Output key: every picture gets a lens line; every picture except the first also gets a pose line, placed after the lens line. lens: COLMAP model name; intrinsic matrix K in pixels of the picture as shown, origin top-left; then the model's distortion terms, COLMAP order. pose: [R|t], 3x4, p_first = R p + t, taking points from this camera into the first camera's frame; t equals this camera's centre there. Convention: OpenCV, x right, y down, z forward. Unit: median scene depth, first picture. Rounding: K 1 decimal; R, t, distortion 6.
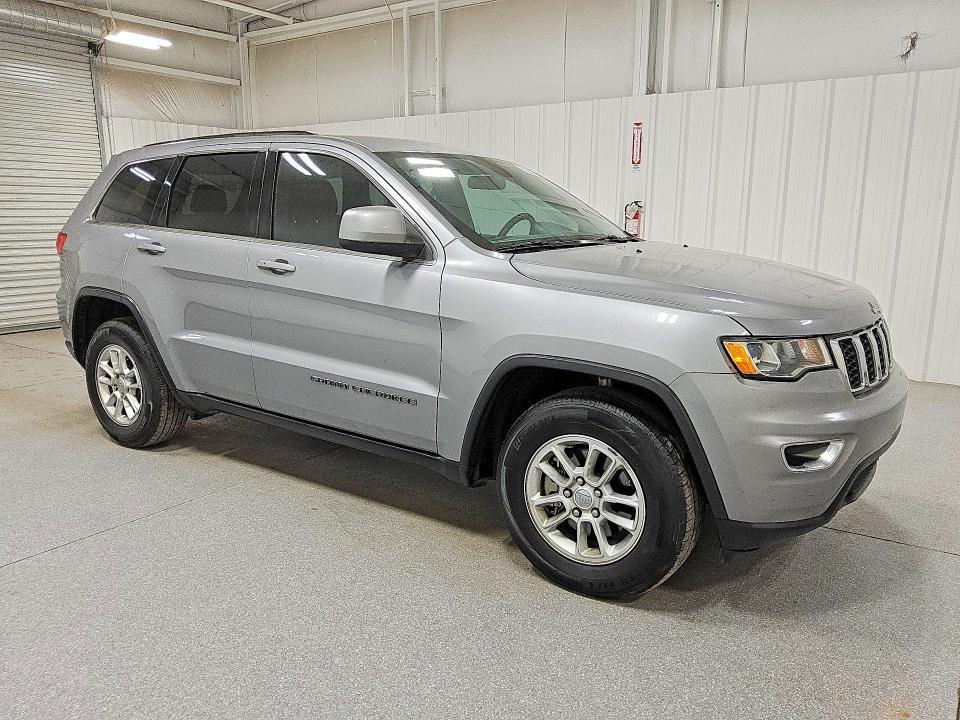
lens RADIAL K [[777.7, 0, 480.0], [0, 777.7, 360.0], [0, 0, 1]] dist [0.054610, -0.066881]
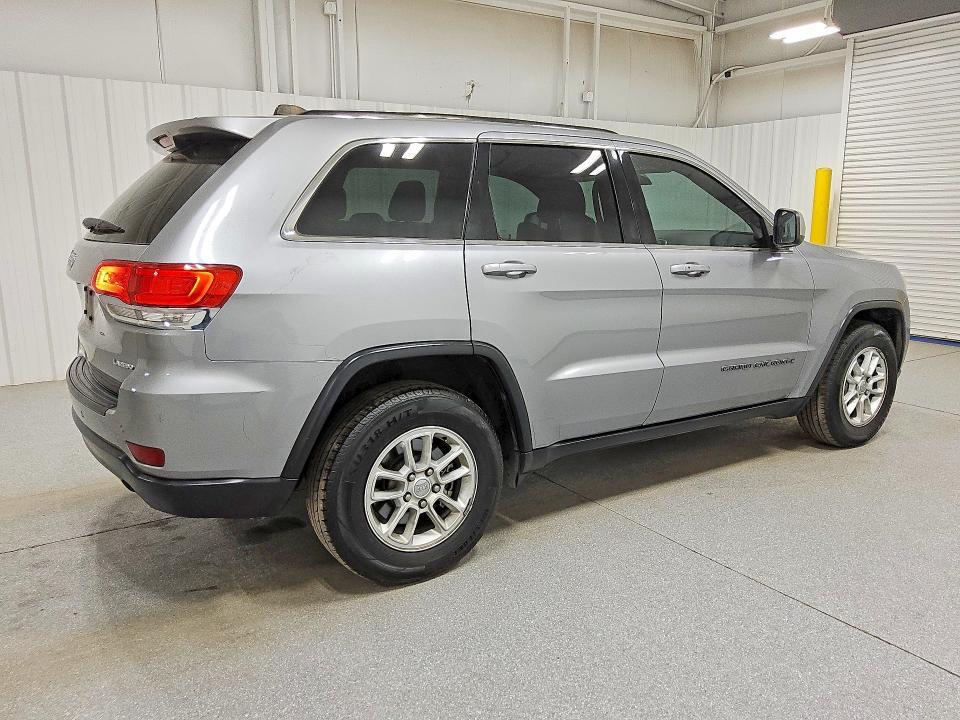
lens RADIAL K [[758.1, 0, 480.0], [0, 758.1, 360.0], [0, 0, 1]] dist [0.024651, -0.008182]
pose [[0.363354, -0.190046, 0.912062, -1.074414], [0.188504, 0.973722, 0.127796, -0.154554], [-0.912382, 0.125492, 0.389630, 0.756316]]
